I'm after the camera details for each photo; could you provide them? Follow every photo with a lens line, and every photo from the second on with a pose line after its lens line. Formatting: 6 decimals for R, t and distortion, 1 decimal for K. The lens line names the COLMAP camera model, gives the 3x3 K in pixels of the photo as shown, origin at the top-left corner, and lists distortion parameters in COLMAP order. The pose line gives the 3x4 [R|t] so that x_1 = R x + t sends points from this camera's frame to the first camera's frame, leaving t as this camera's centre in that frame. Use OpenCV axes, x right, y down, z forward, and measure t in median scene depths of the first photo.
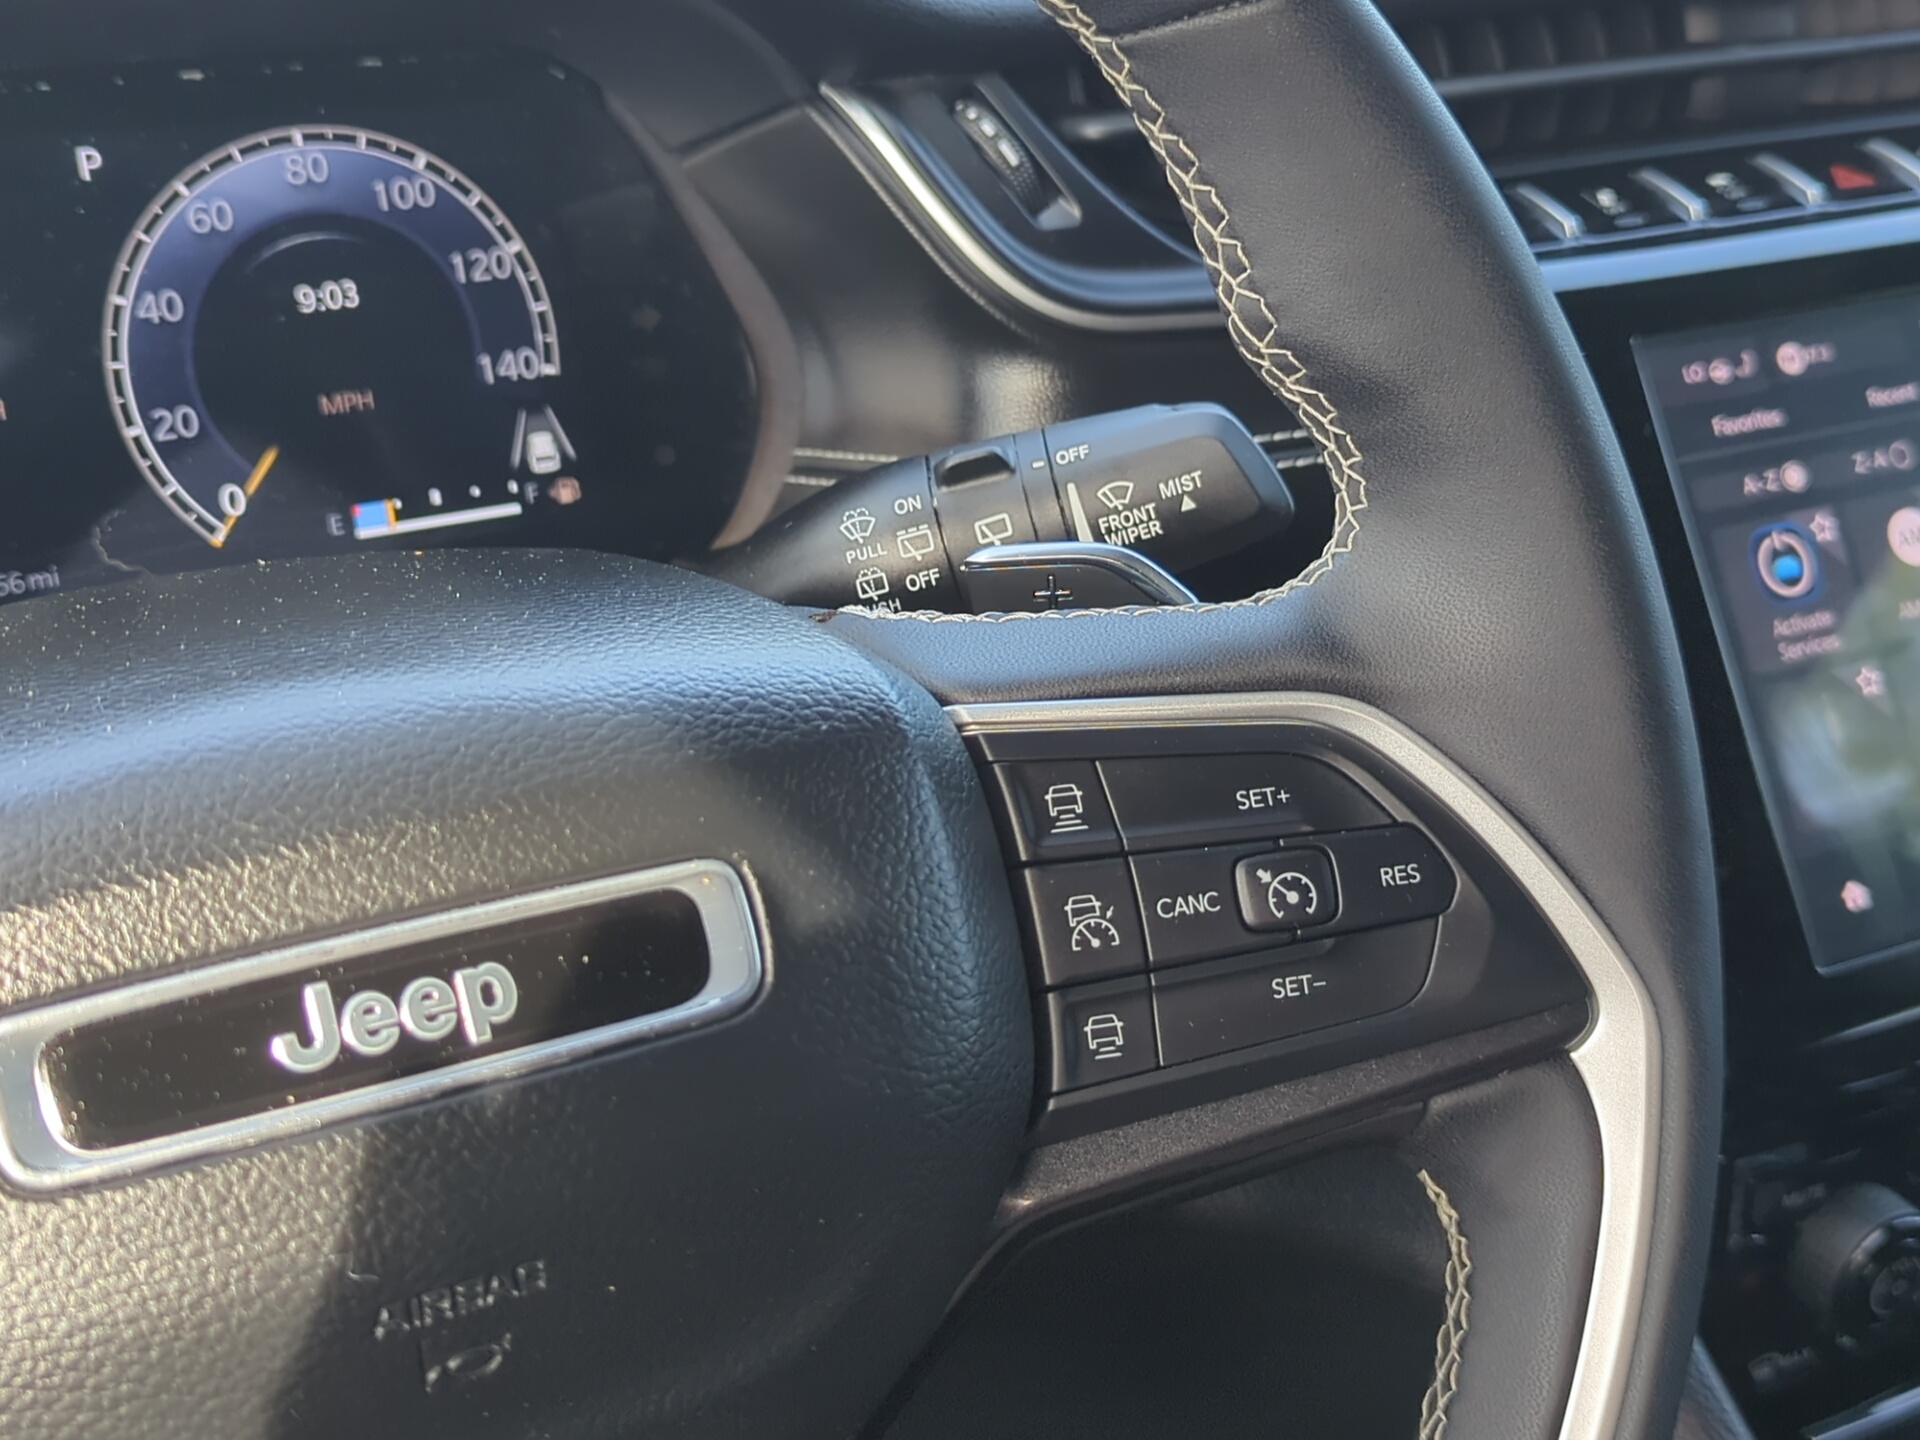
lens RADIAL K [[2695.7, 0, 981.3], [0, 2695.7, 670.4], [0, 0, 1]] dist [0.053569, 0.000000]
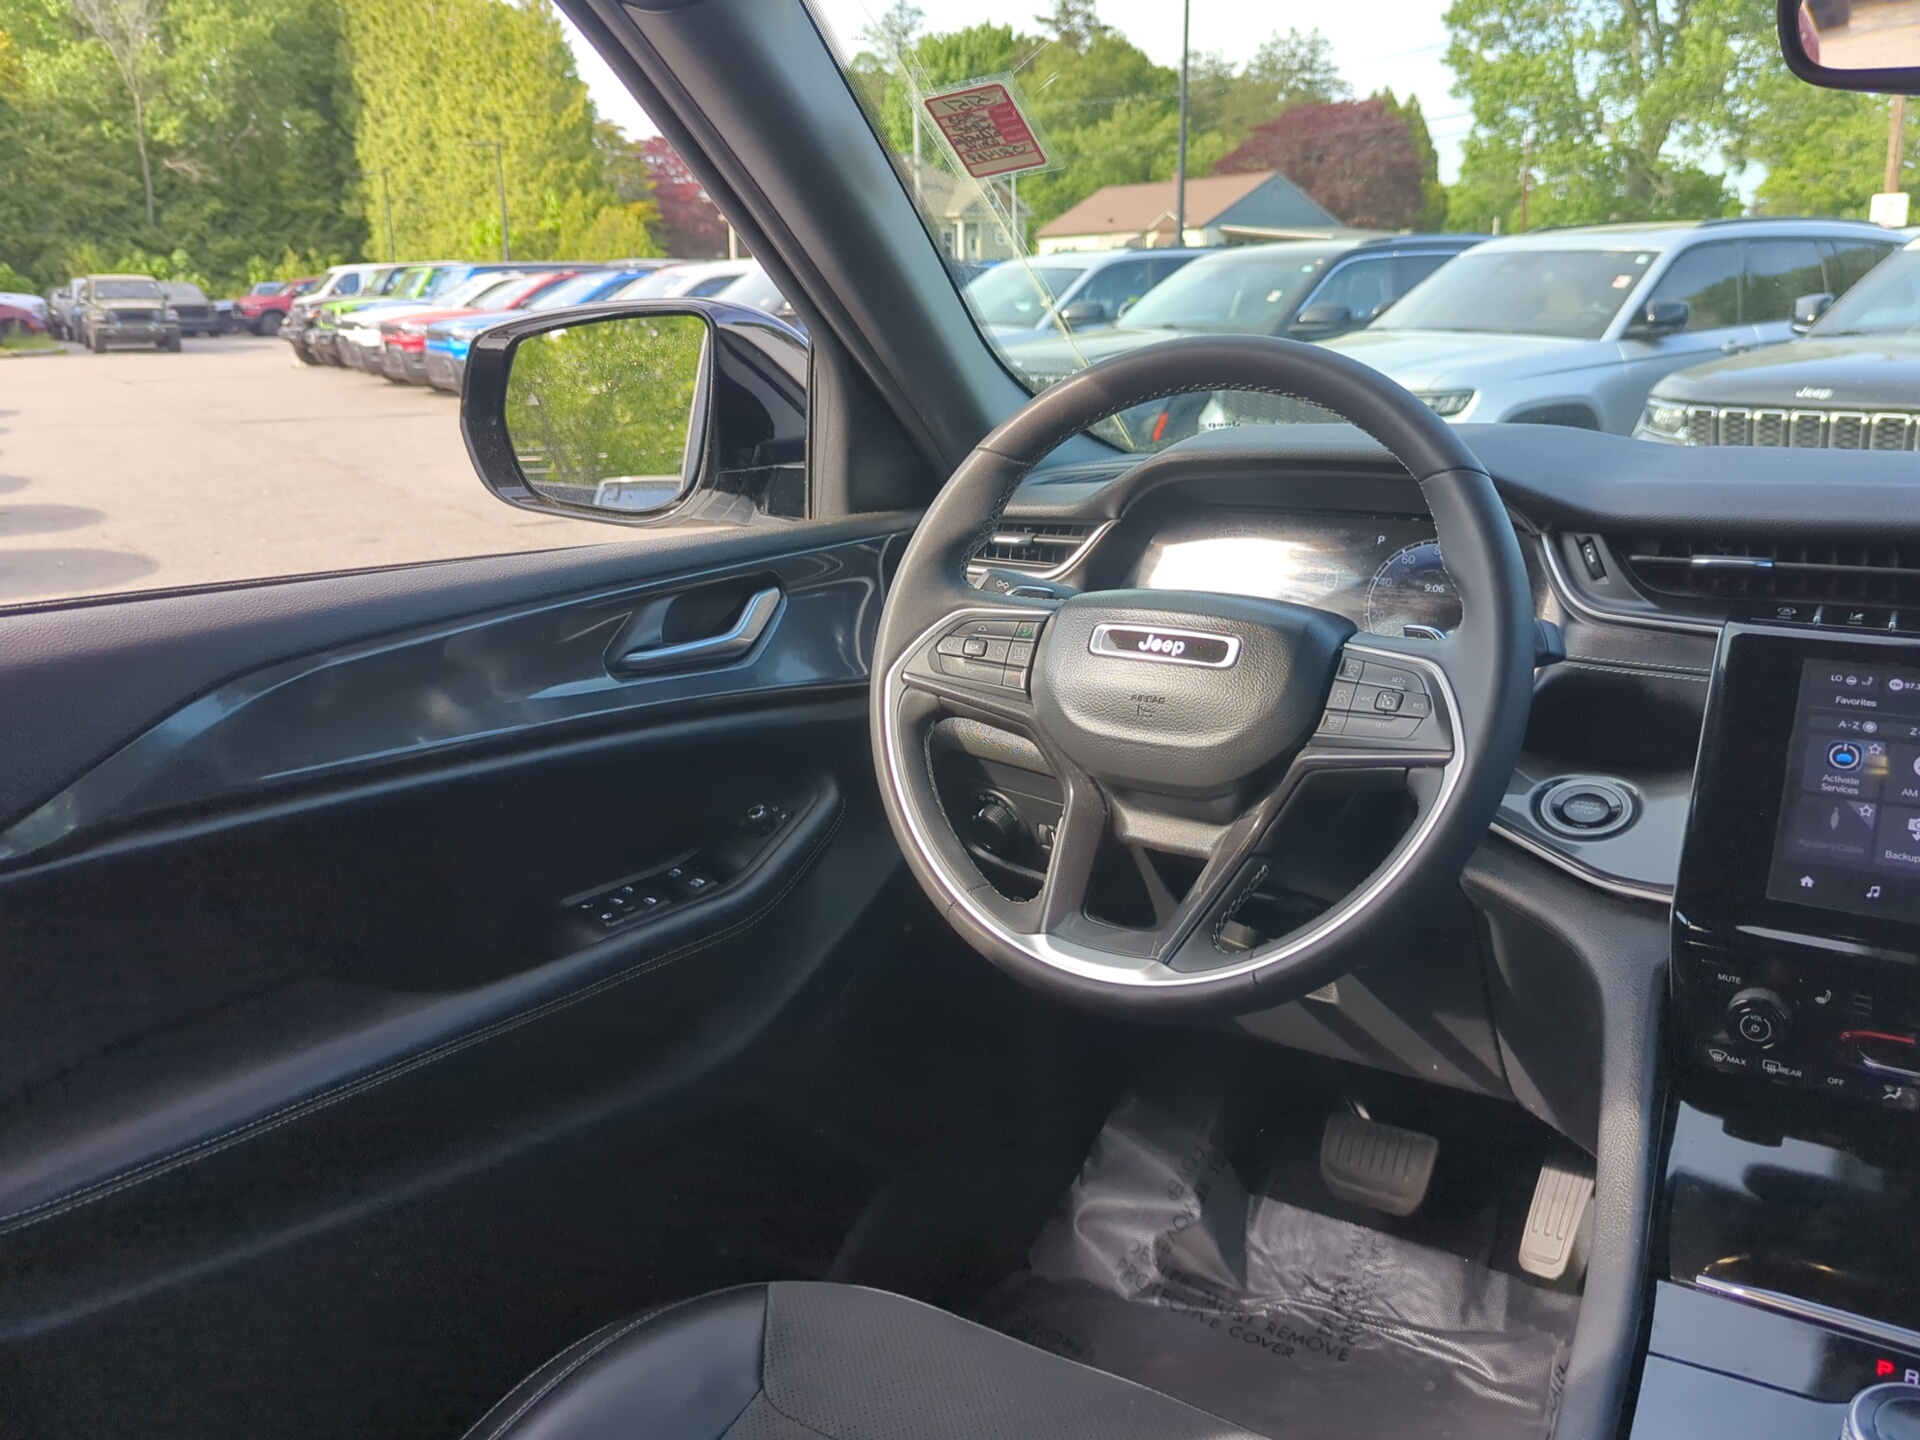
lens RADIAL K [[1565.0, 0, 970.1], [0, 1565.0, 688.3], [0, 0, 1]] dist [0.044414, -0.041189]
pose [[0.483053, 0.162396, -0.860400, 1.150093], [-0.347127, 0.937647, -0.017910, 0.206241], [0.803843, 0.307319, 0.509305, -0.392452]]
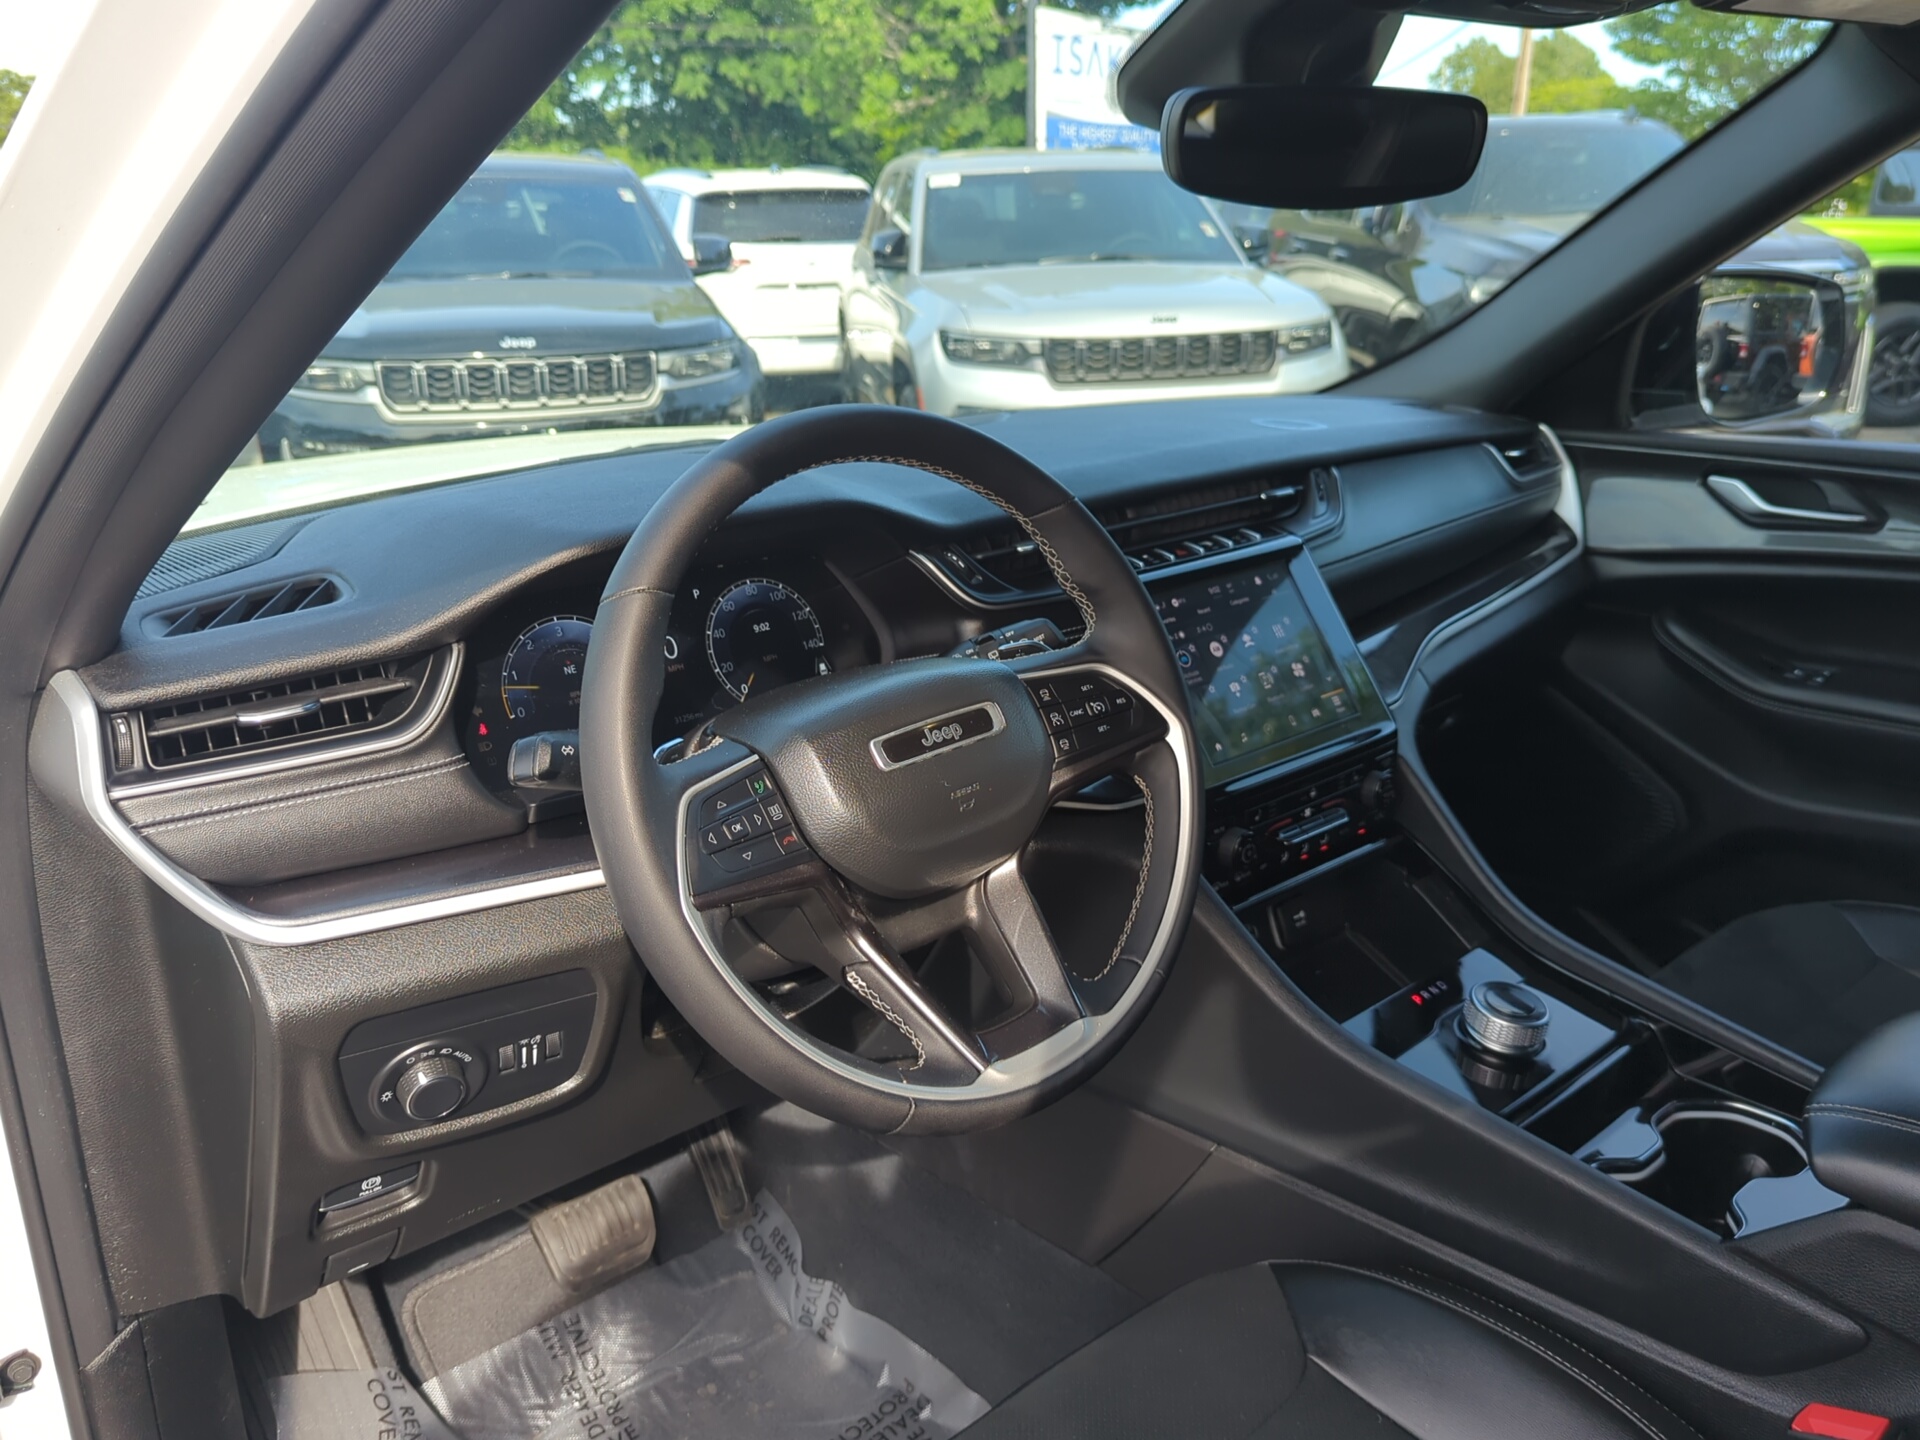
lens RADIAL K [[1565.0, 0, 975.2], [0, 1565.0, 700.4], [0, 0, 1]] dist [0.044414, -0.041189]
pose [[0.971485, -0.116040, 0.206765, -0.392802], [0.144092, 0.981486, -0.126189, 0.231990], [-0.188294, 0.152384, 0.970219, -0.910355]]
